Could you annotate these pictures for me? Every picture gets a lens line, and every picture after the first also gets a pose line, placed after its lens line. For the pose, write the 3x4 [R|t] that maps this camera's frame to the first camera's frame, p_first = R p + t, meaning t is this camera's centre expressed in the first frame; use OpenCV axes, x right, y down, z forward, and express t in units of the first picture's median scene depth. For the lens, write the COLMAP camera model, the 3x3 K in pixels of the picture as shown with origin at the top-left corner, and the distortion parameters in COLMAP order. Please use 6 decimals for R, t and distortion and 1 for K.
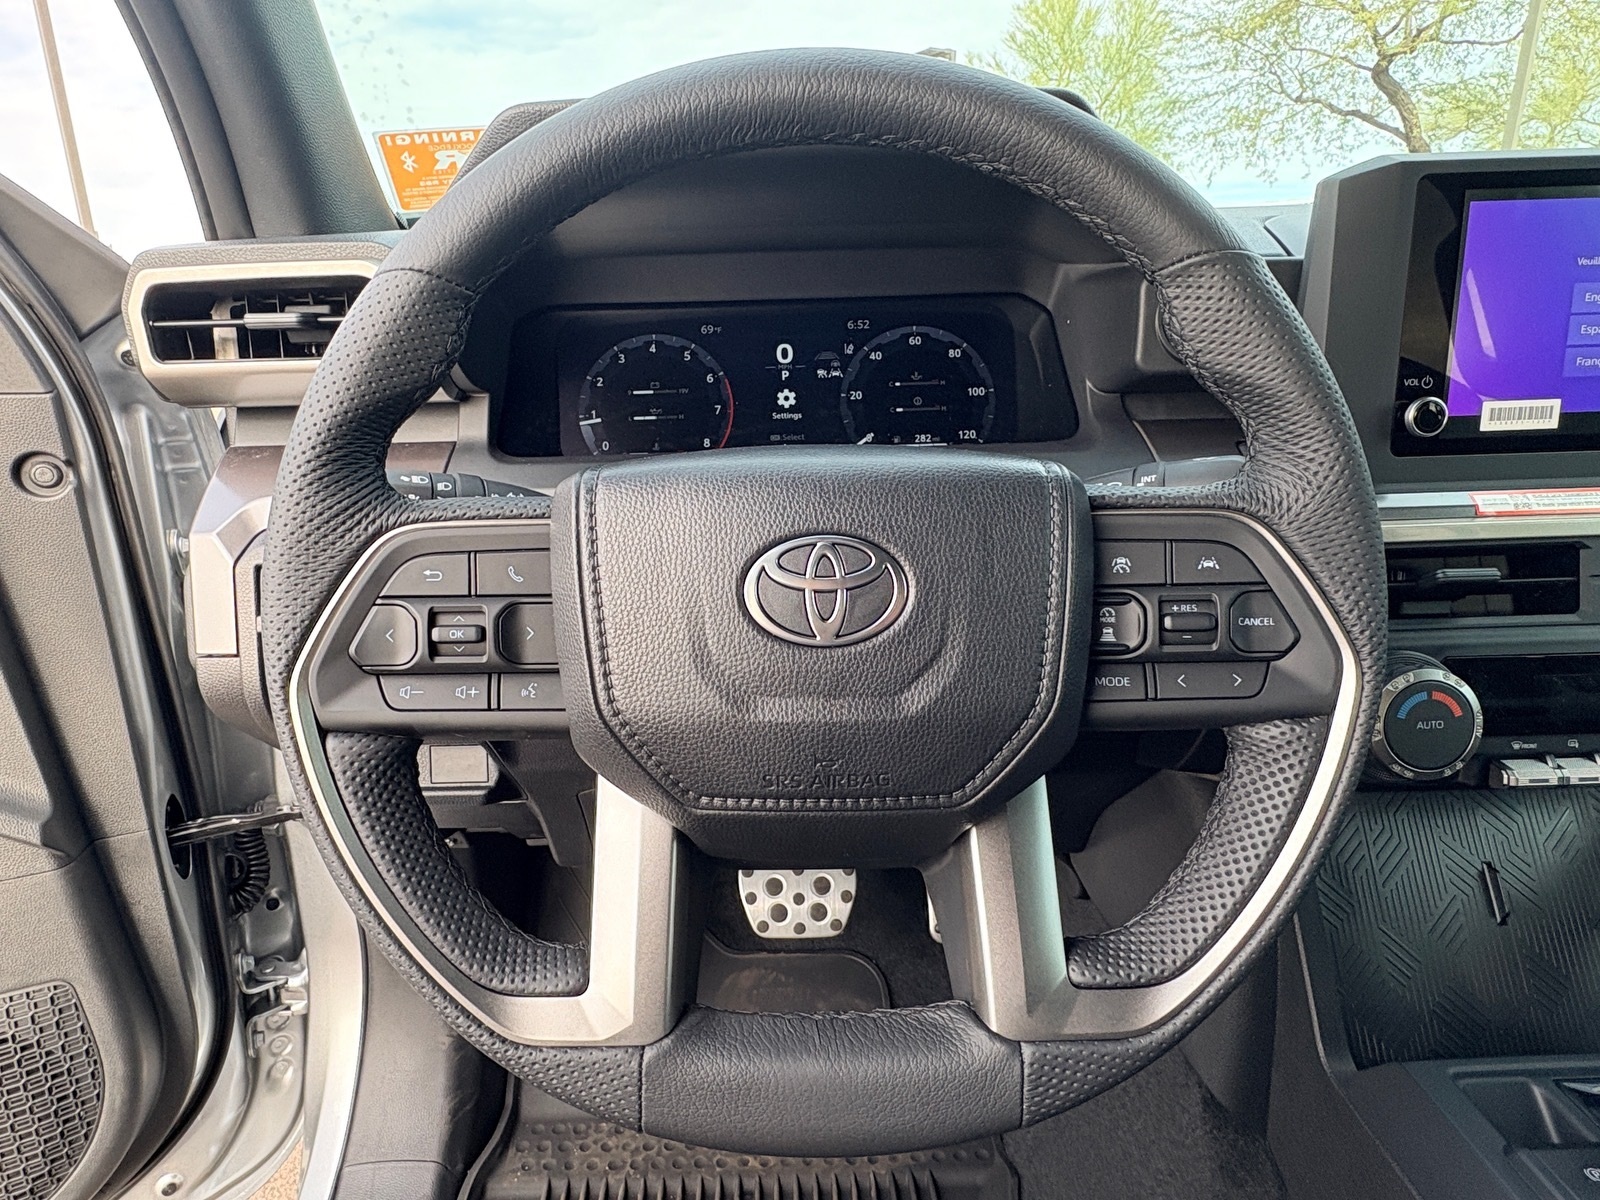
lens RADIAL K [[934.0, 0, 762.2], [0, 934.0, 595.9], [0, 0, 1]] dist [0.002738, 0.000138]
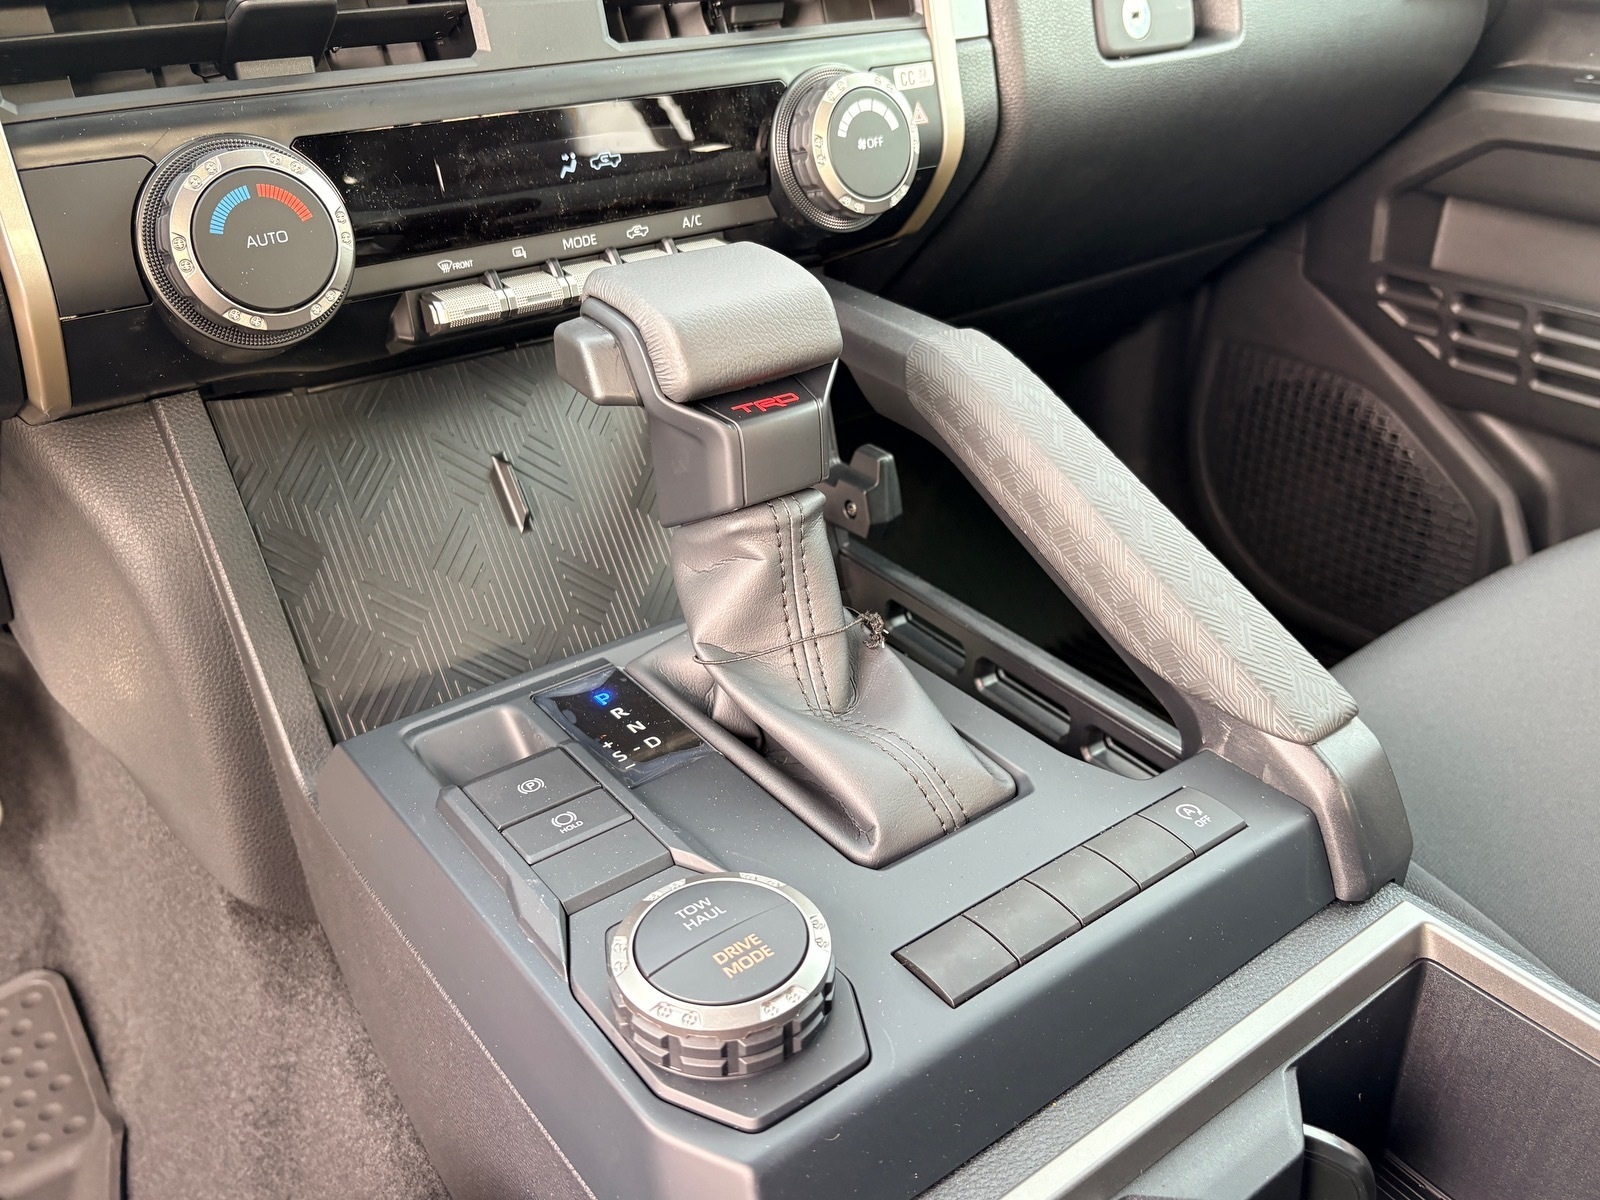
lens RADIAL K [[1375.5, 0, 800.0], [0, 1375.5, 600.0], [0, 0, 1]] dist [-0.000046, -0.000129]
pose [[0.801400, -0.270879, 0.533276, 0.387582], [0.160232, 0.956212, 0.244916, 0.179365], [-0.576268, -0.110828, 0.809712, -0.001656]]
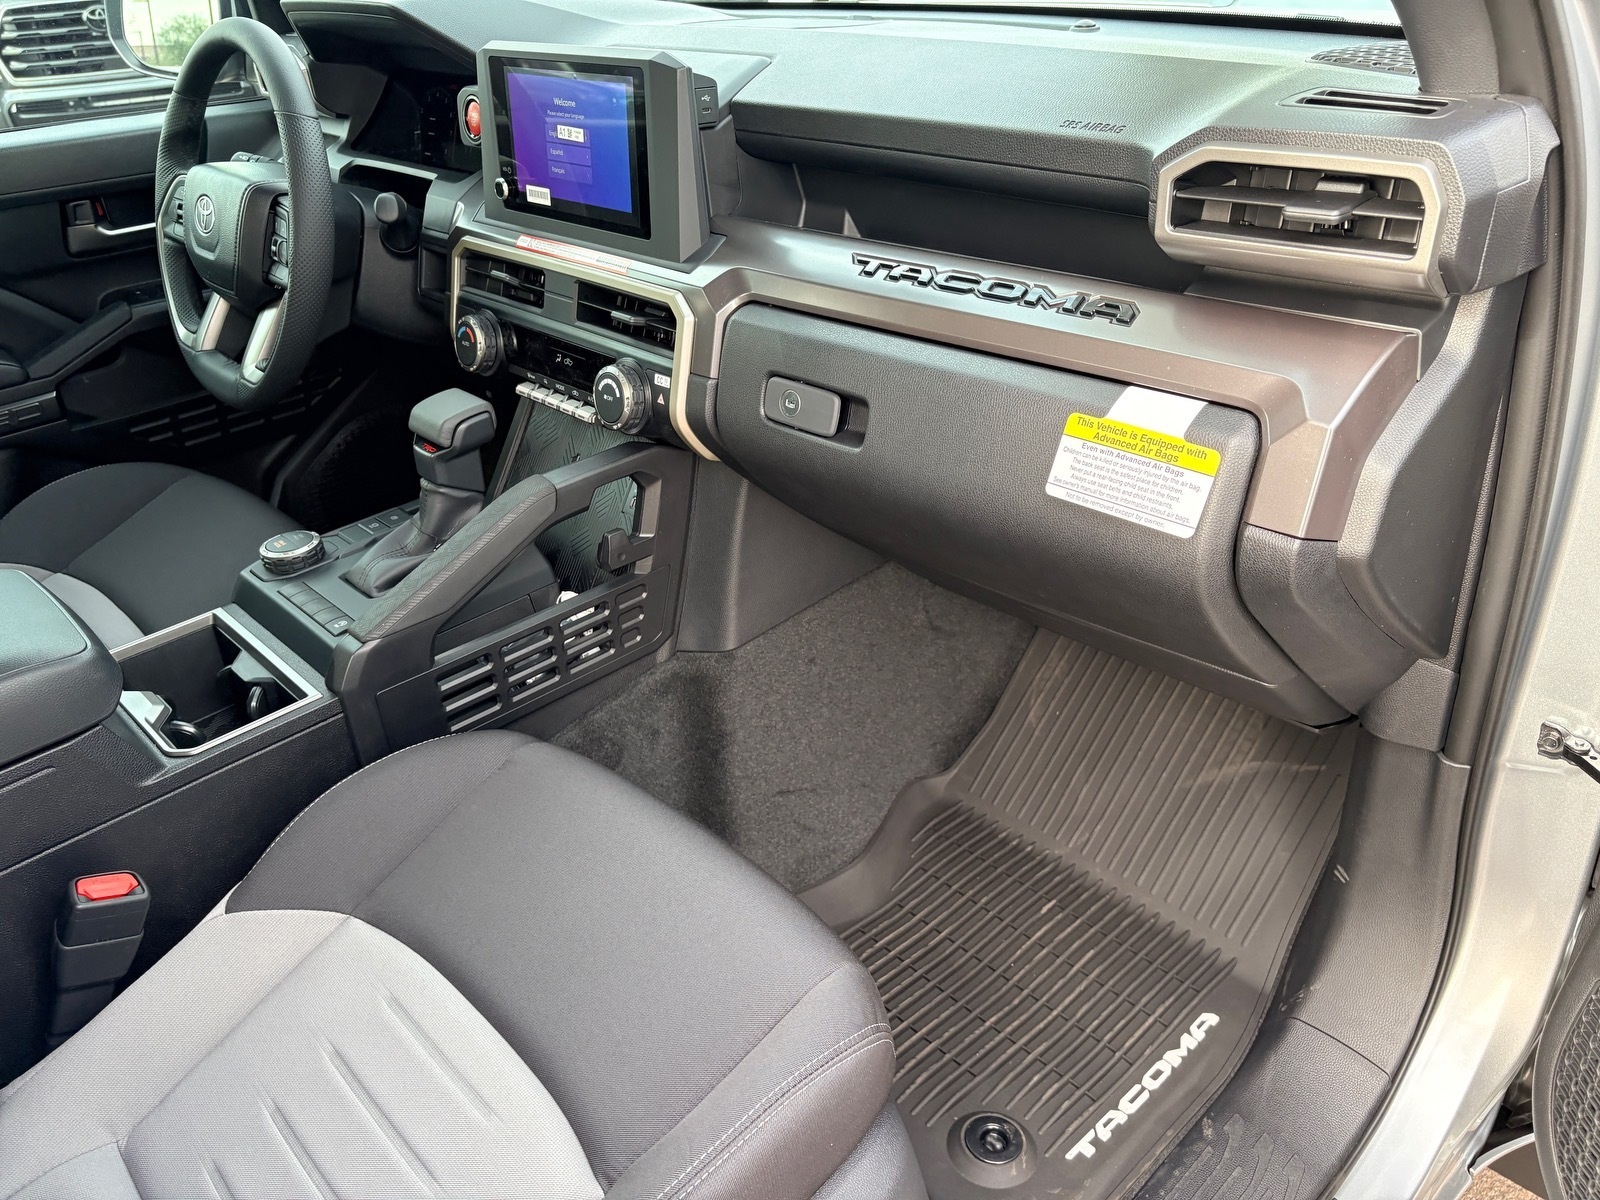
lens RADIAL K [[1221.4, 0, 800.0], [0, 1221.4, 600.0], [0, 0, 1]] dist [0.046517, -0.052533]
pose [[0.676327, 0.353164, -0.646419, 2.814052], [-0.171131, 0.928892, 0.328441, -0.314905], [0.716447, -0.111512, 0.688672, -0.359813]]
